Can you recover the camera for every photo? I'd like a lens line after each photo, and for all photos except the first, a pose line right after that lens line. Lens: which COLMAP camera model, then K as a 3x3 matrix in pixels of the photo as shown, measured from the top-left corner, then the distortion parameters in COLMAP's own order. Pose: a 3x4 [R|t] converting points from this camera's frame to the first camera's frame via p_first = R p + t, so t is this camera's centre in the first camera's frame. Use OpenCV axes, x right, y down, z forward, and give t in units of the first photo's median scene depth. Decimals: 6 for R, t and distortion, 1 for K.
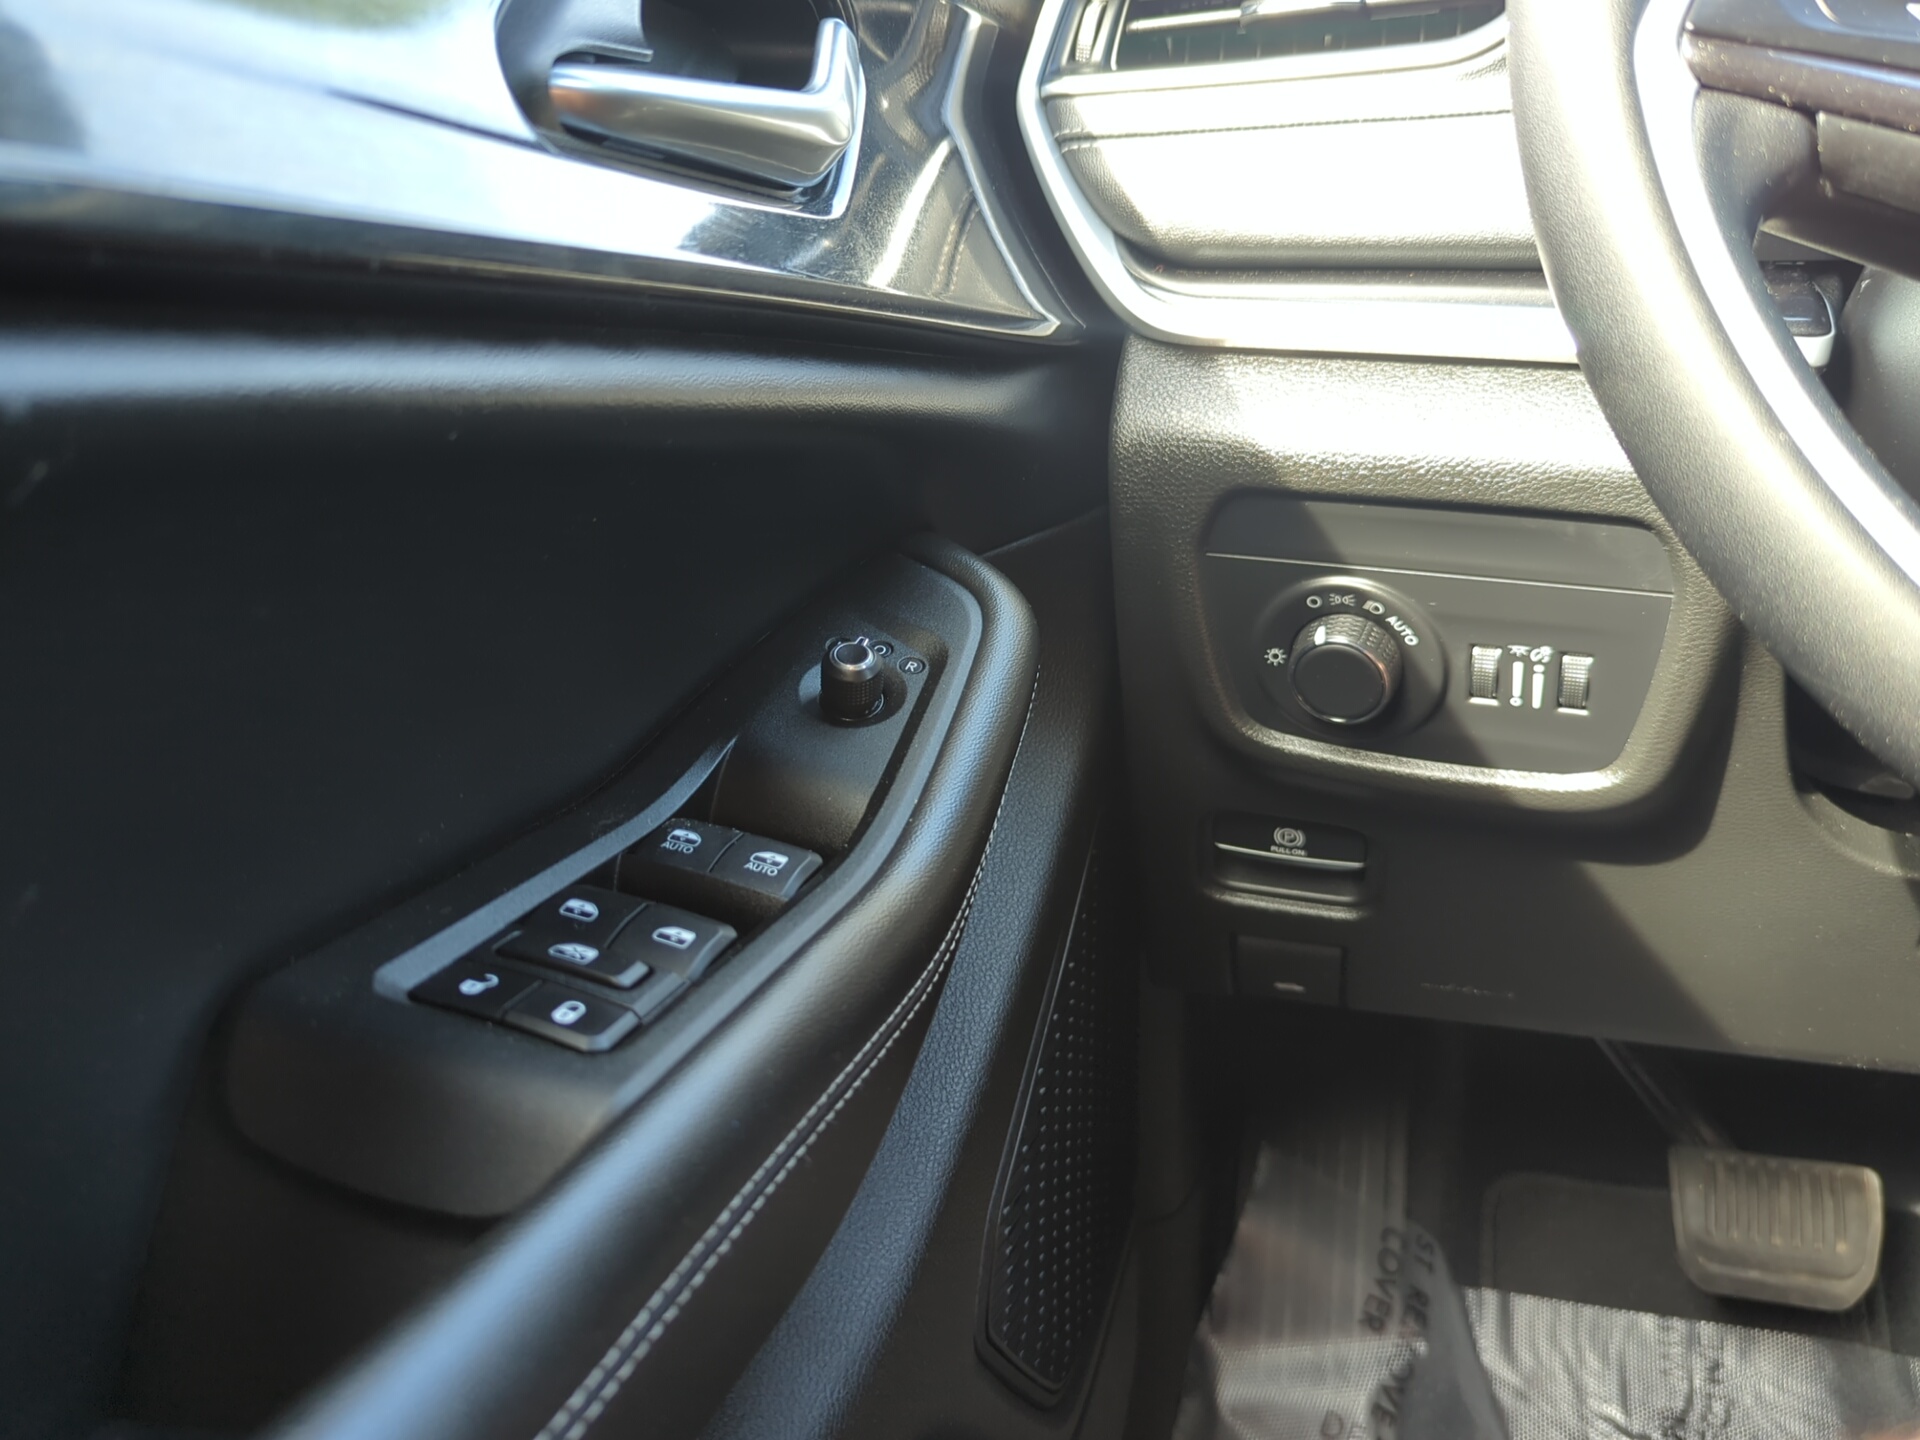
lens RADIAL K [[1565.0, 0, 970.0], [0, 1565.0, 718.8], [0, 0, 1]] dist [0.044414, -0.041189]
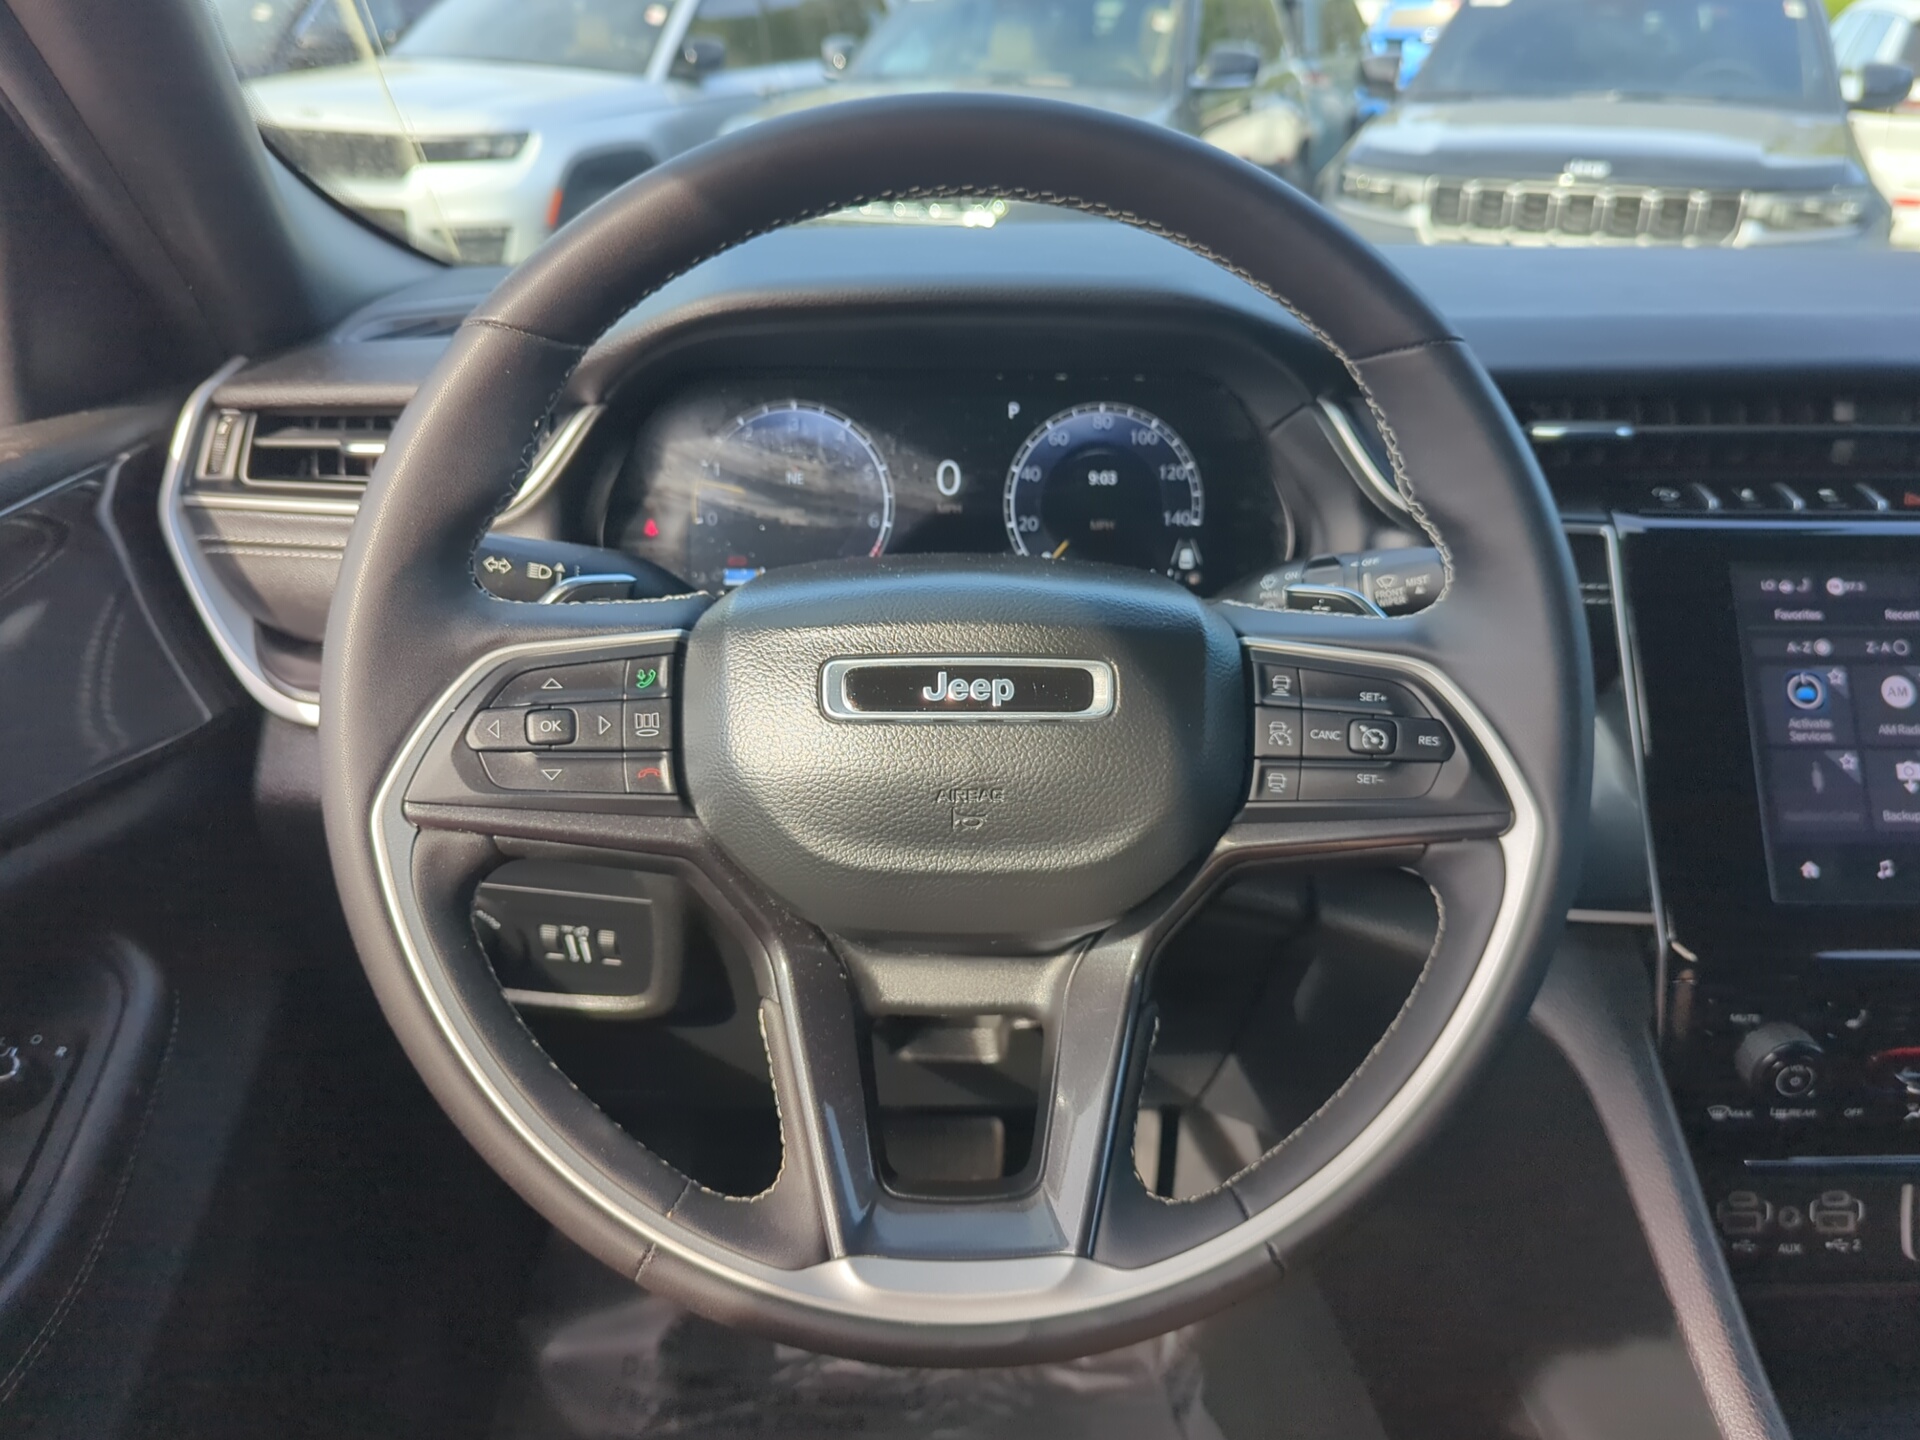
lens RADIAL K [[1565.0, 0, 976.1], [0, 1565.0, 693.6], [0, 0, 1]] dist [0.044414, -0.041189]
pose [[0.955682, -0.085545, 0.281697, 0.284076], [0.055398, 0.992014, 0.113310, -0.354873], [-0.289140, -0.092683, 0.952789, -0.407556]]
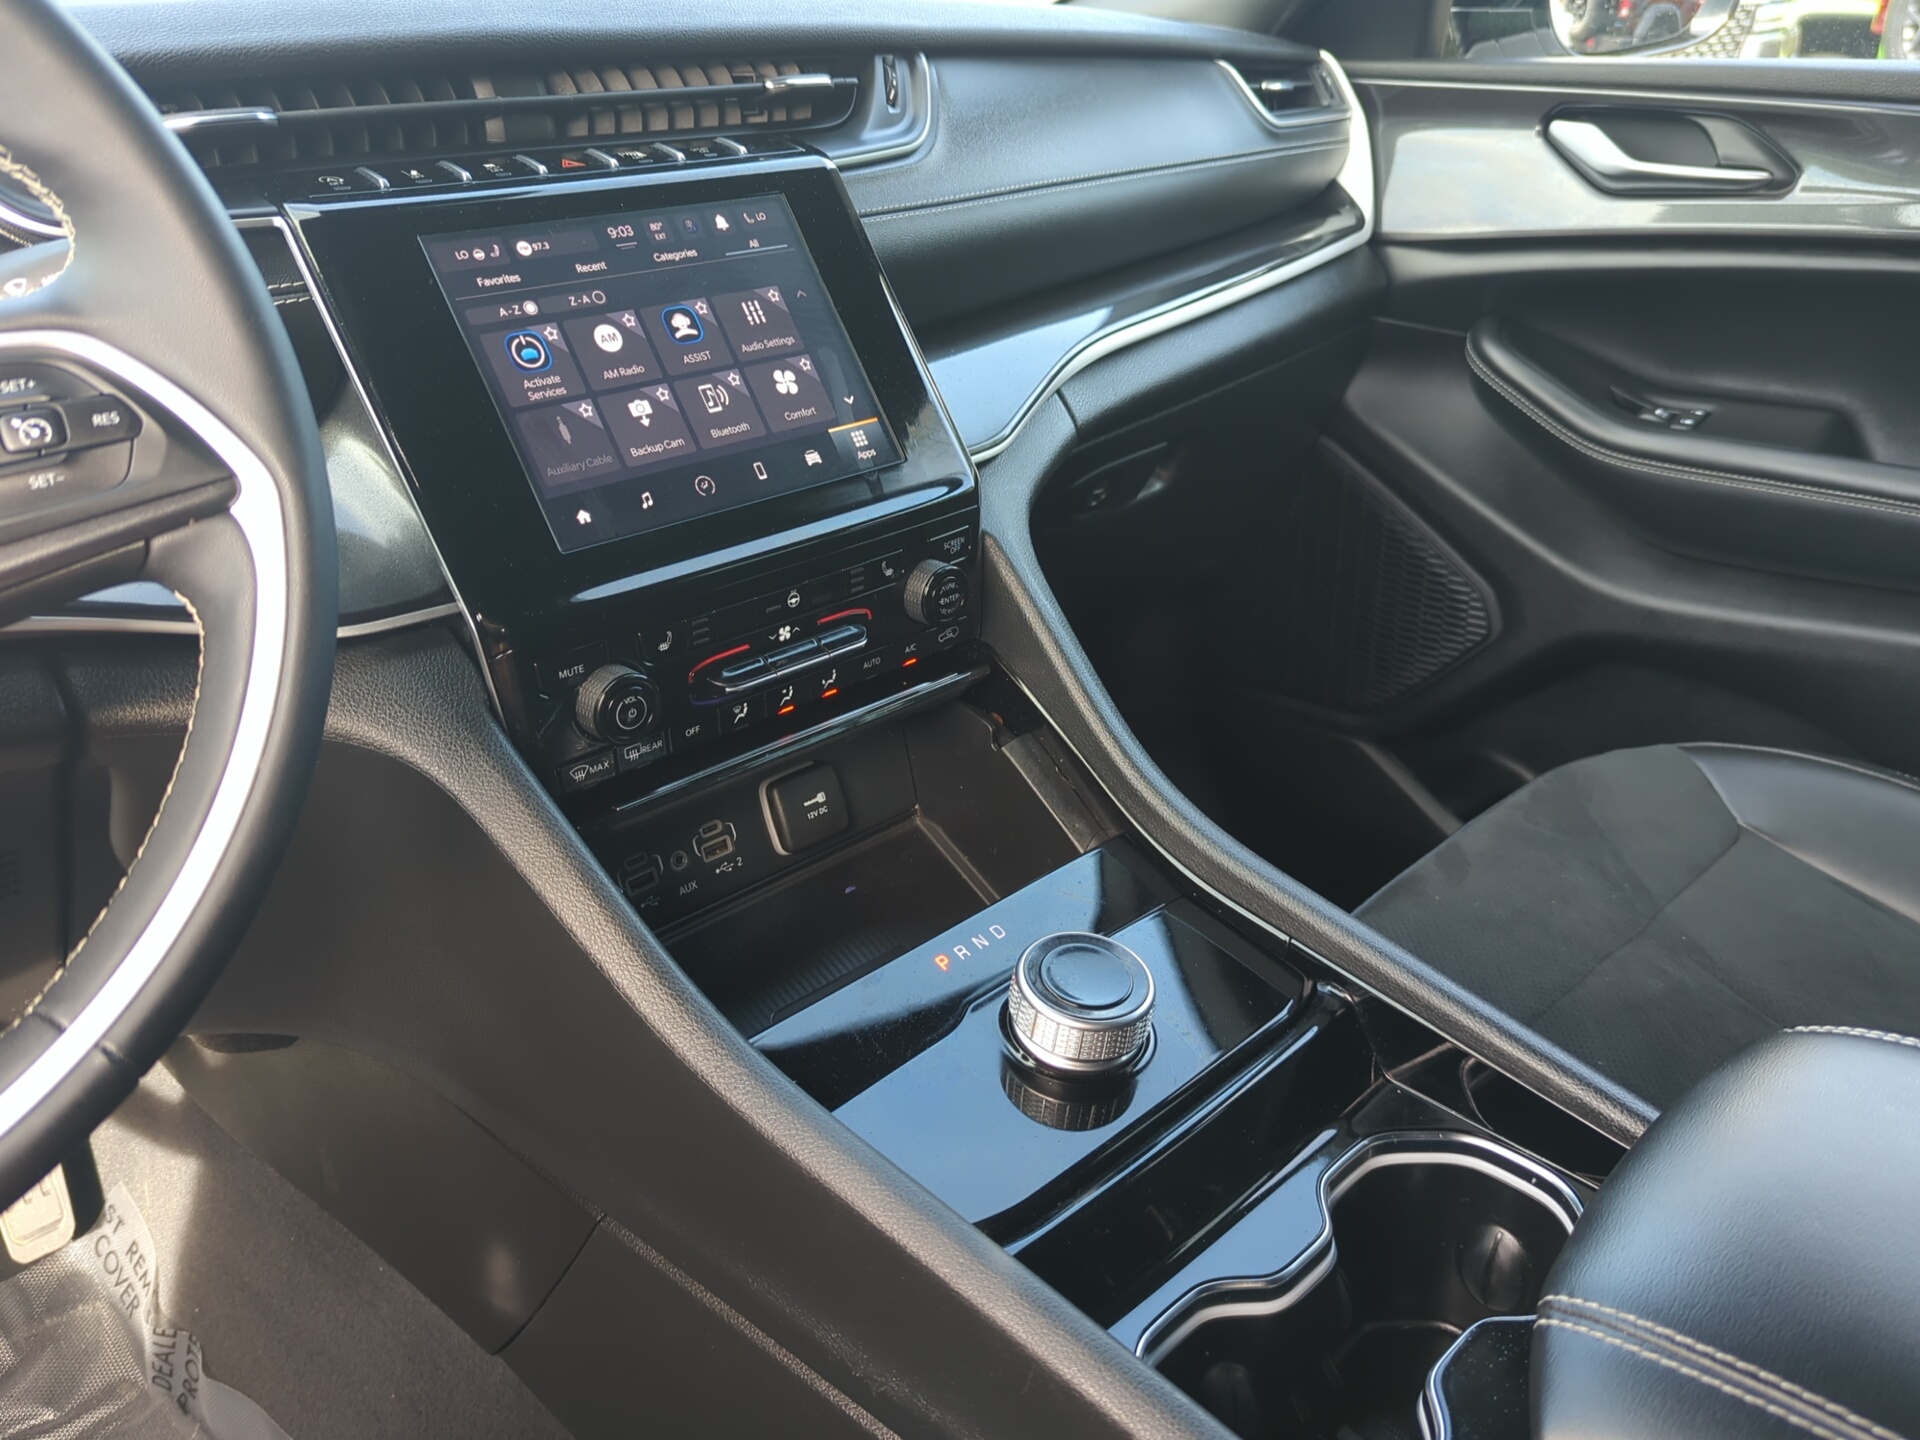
lens RADIAL K [[1564.5, 0, 978.4], [0, 1564.5, 691.1], [0, 0, 1]] dist [0.059007, -0.076324]
pose [[0.500308, -0.351617, 0.791238, 0.347137], [0.239503, 0.934374, 0.263785, -0.191140], [-0.832064, 0.057530, 0.551689, -0.384823]]
